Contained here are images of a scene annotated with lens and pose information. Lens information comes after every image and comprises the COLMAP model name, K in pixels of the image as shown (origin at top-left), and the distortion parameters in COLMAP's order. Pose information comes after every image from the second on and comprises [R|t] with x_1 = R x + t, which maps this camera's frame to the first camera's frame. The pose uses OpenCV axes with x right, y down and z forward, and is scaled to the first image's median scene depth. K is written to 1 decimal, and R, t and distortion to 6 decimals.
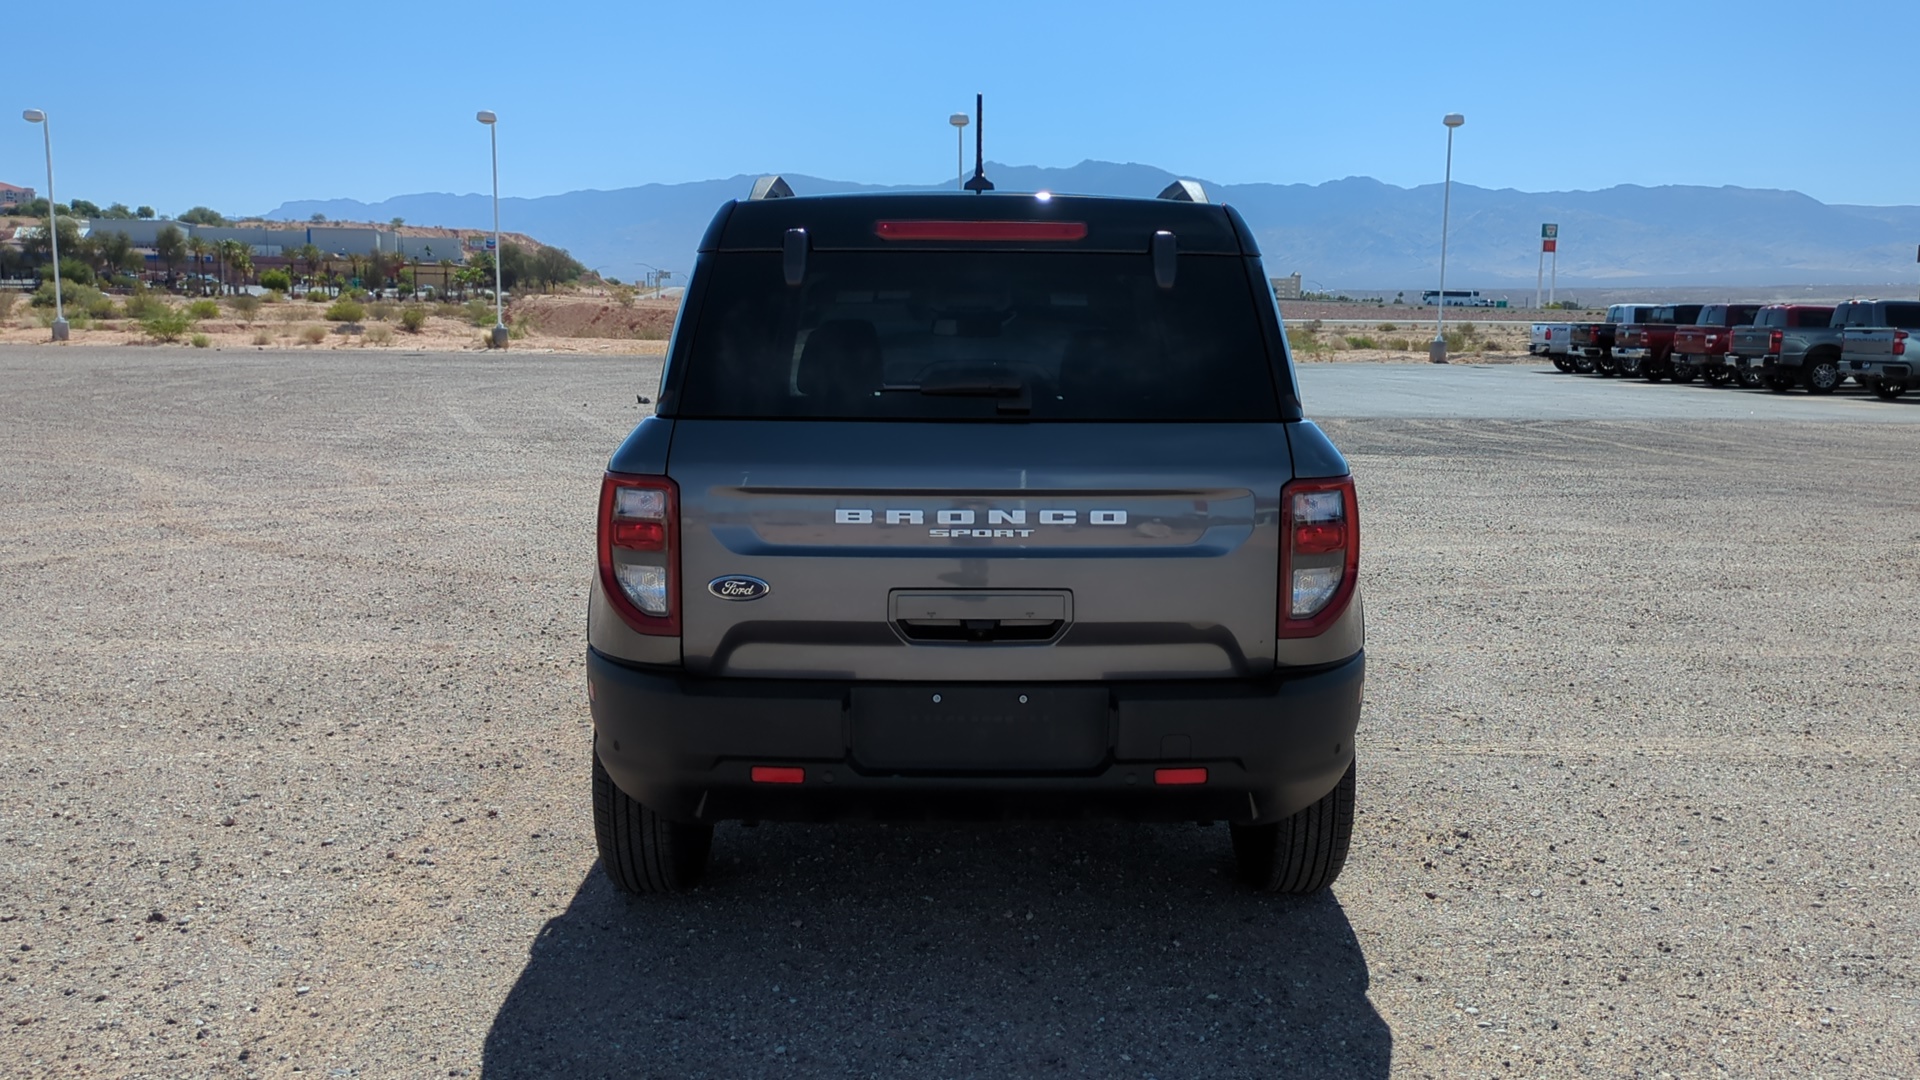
lens RADIAL K [[1651.1, 0, 979.2], [0, 1651.1, 509.7], [0, 0, 1]] dist [0.063381, -0.085190]
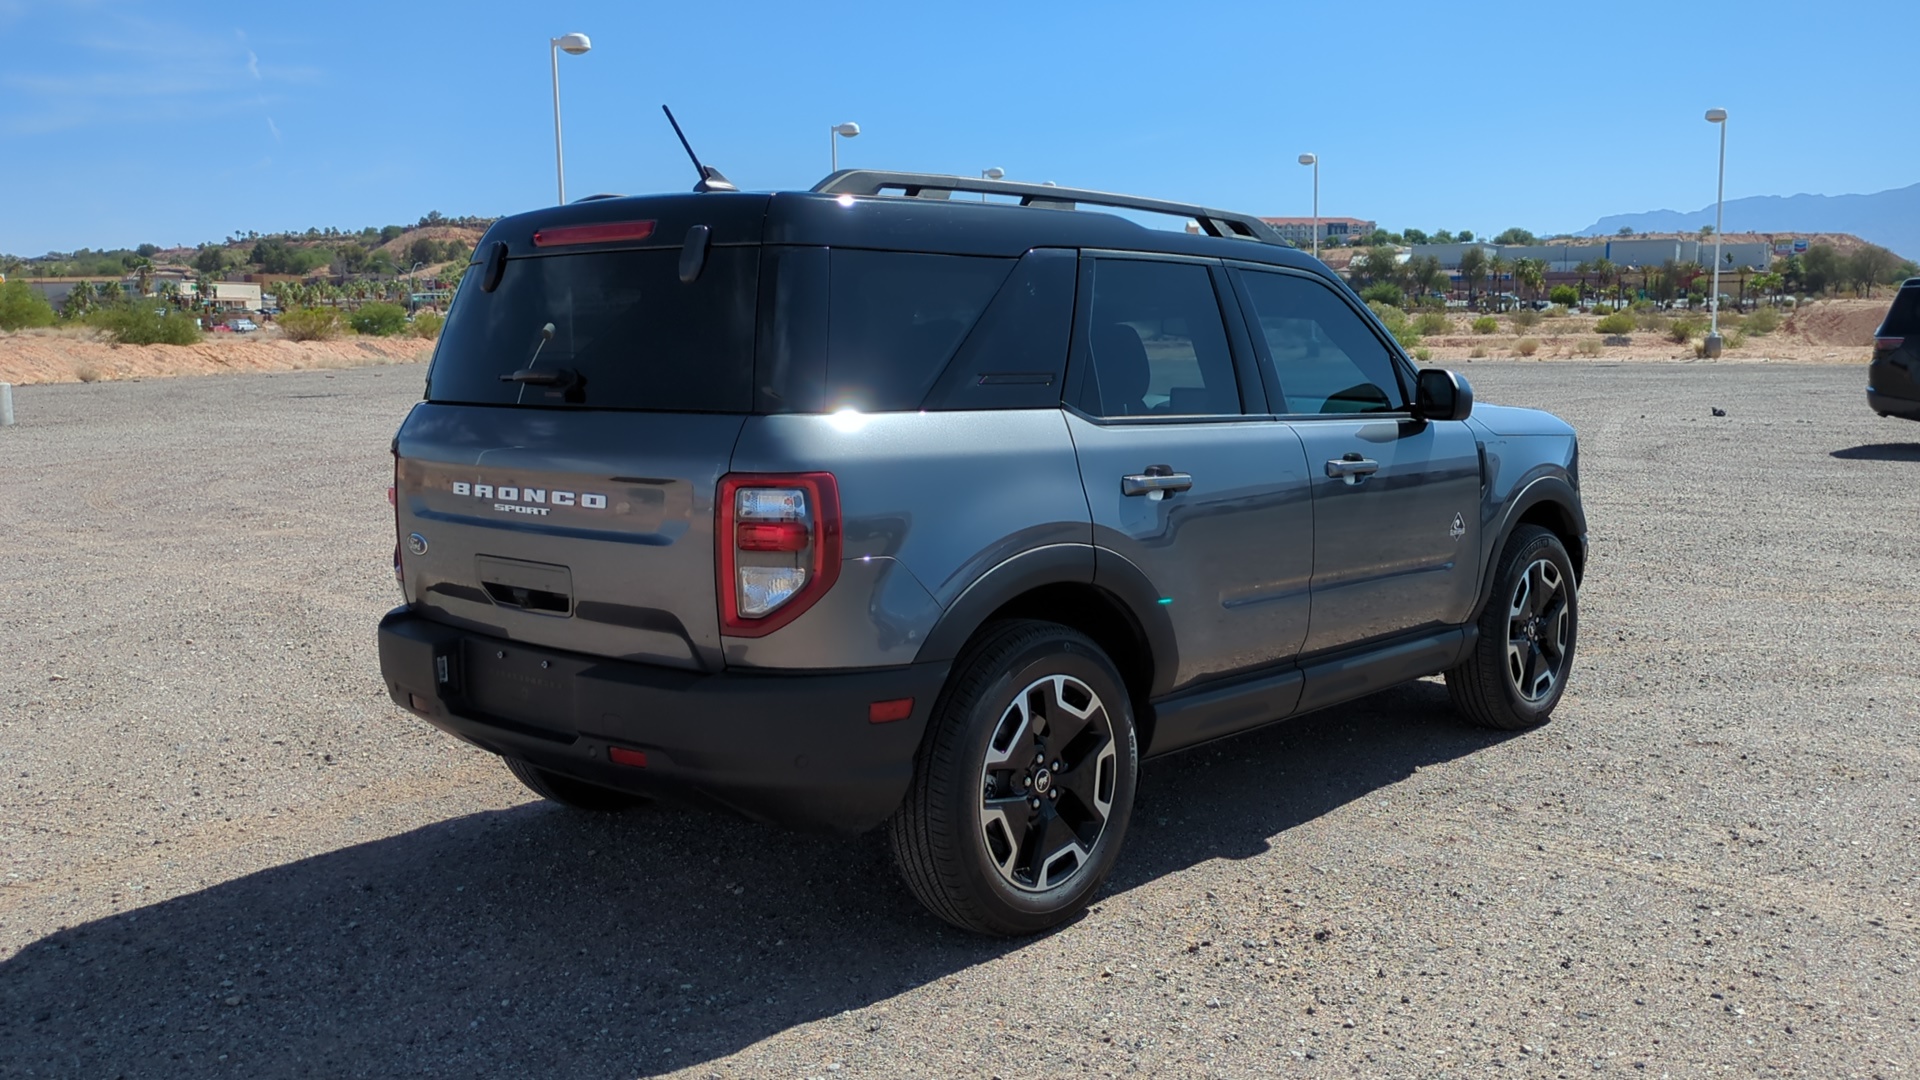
lens RADIAL K [[1651.1, 0, 979.2], [0, 1651.1, 509.7], [0, 0, 1]] dist [0.063381, -0.085190]
pose [[0.734991, 0.055093, -0.675836, 0.738058], [-0.060172, 0.998061, 0.015921, -0.016311], [0.675402, 0.028964, 0.736880, 0.294771]]
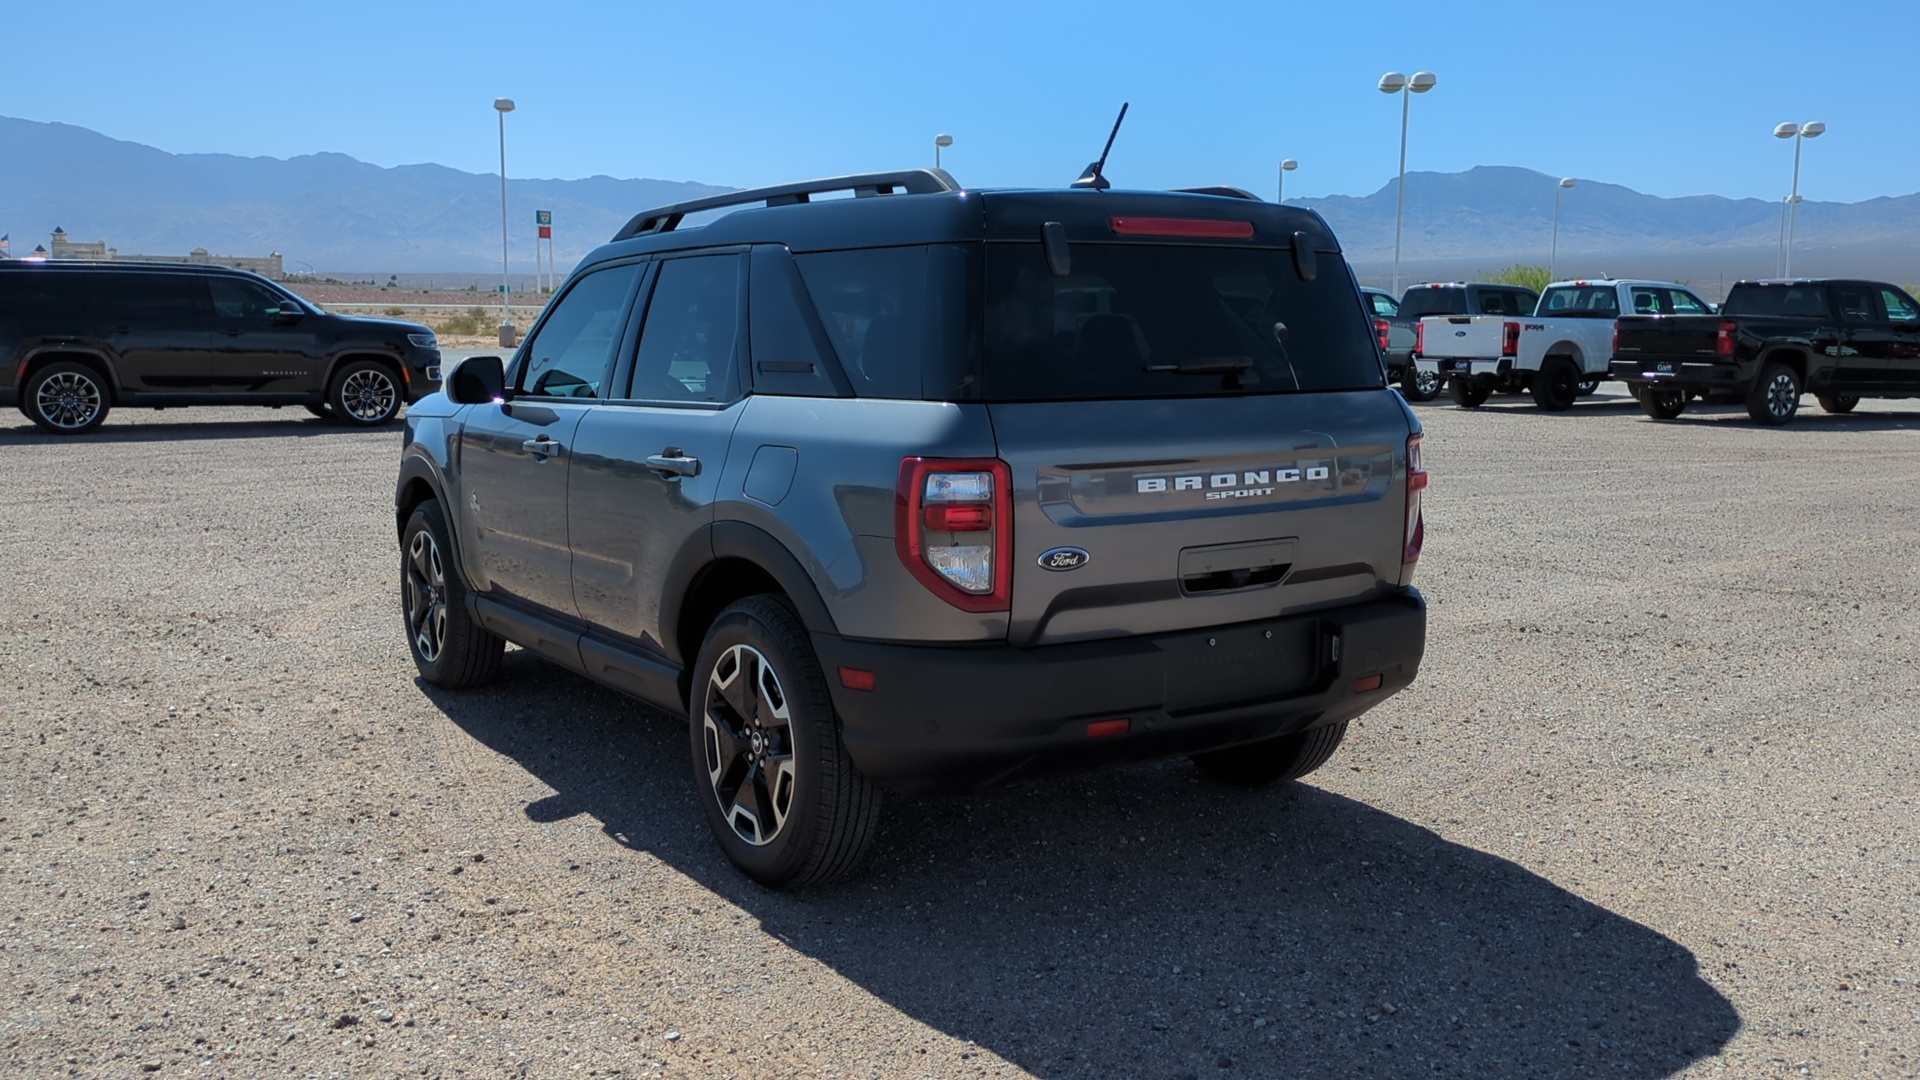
lens RADIAL K [[1651.1, 0, 979.2], [0, 1651.1, 509.7], [0, 0, 1]] dist [0.063381, -0.085190]
pose [[0.834604, -0.068753, 0.546543, -0.587820], [0.063687, 0.997570, 0.028236, -0.013886], [-0.547157, 0.011242, 0.836955, 0.105622]]
